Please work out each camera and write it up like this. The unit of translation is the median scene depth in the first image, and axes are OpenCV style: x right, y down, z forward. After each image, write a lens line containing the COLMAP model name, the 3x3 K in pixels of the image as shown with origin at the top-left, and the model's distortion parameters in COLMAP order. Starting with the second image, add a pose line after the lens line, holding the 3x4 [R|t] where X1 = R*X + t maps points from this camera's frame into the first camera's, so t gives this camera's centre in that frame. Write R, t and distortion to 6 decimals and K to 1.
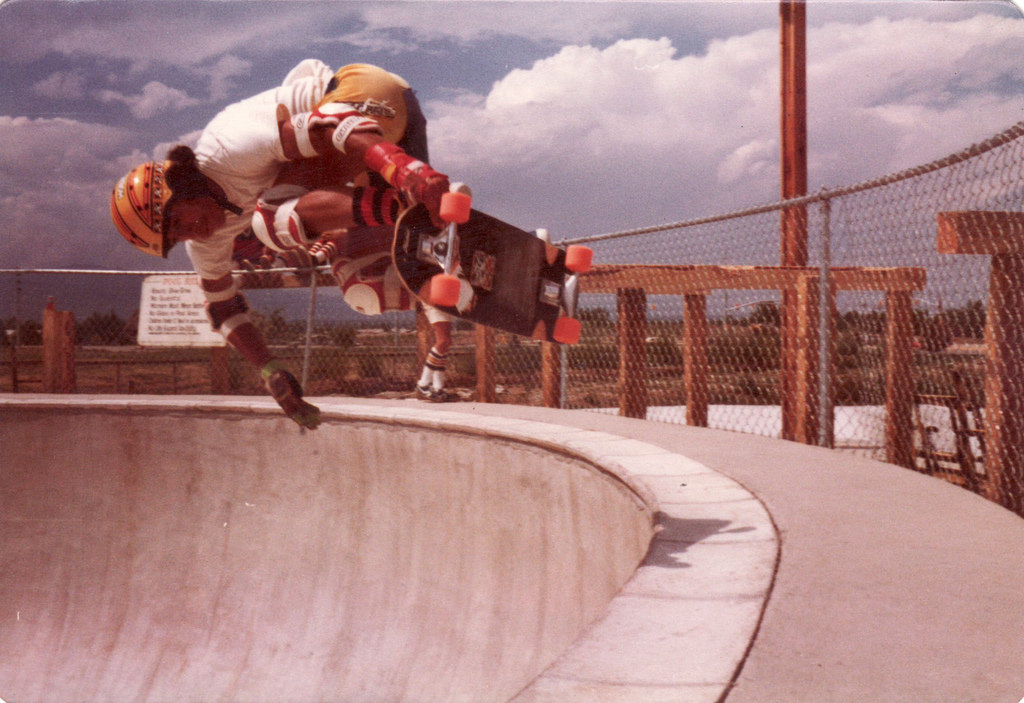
lens RADIAL K [[1135.3, 0, 512.0], [0, 1135.3, 351.5], [0, 0, 1]] dist [0.007233, -0.005289]
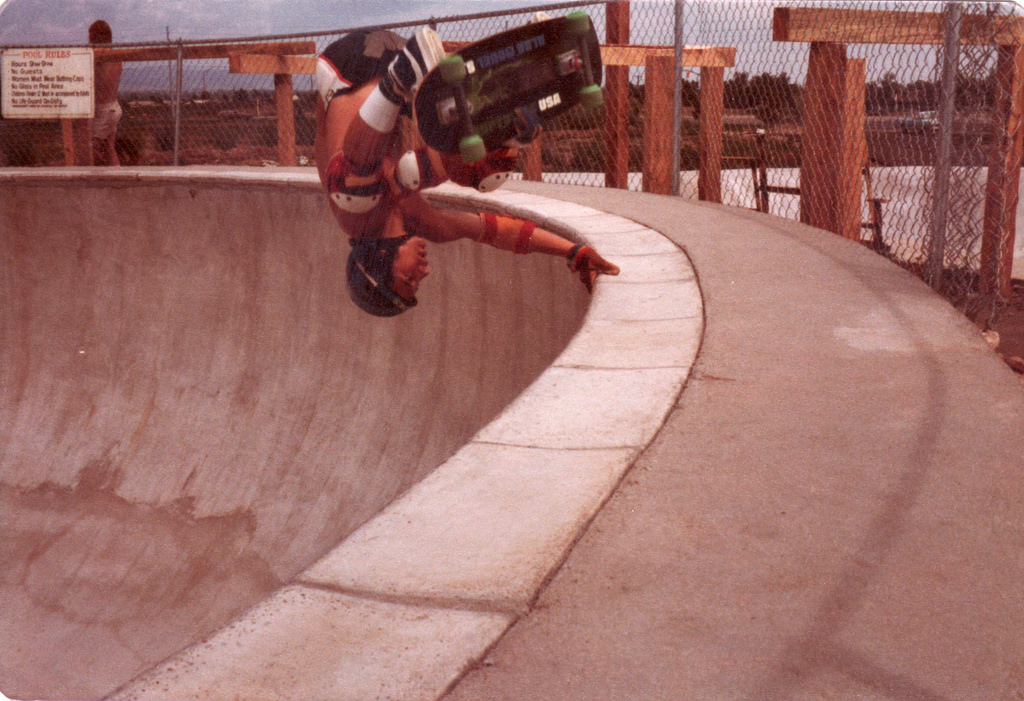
lens RADIAL K [[1115.3, 0, 512.0], [0, 1115.3, 350.5], [0, 0, 1]] dist [-0.015832, -0.044058]
pose [[0.982289, -0.041967, 0.182613, -0.071357], [0.004635, 0.979738, 0.200229, 0.002033], [-0.187316, -0.195836, 0.962580, -0.099500]]
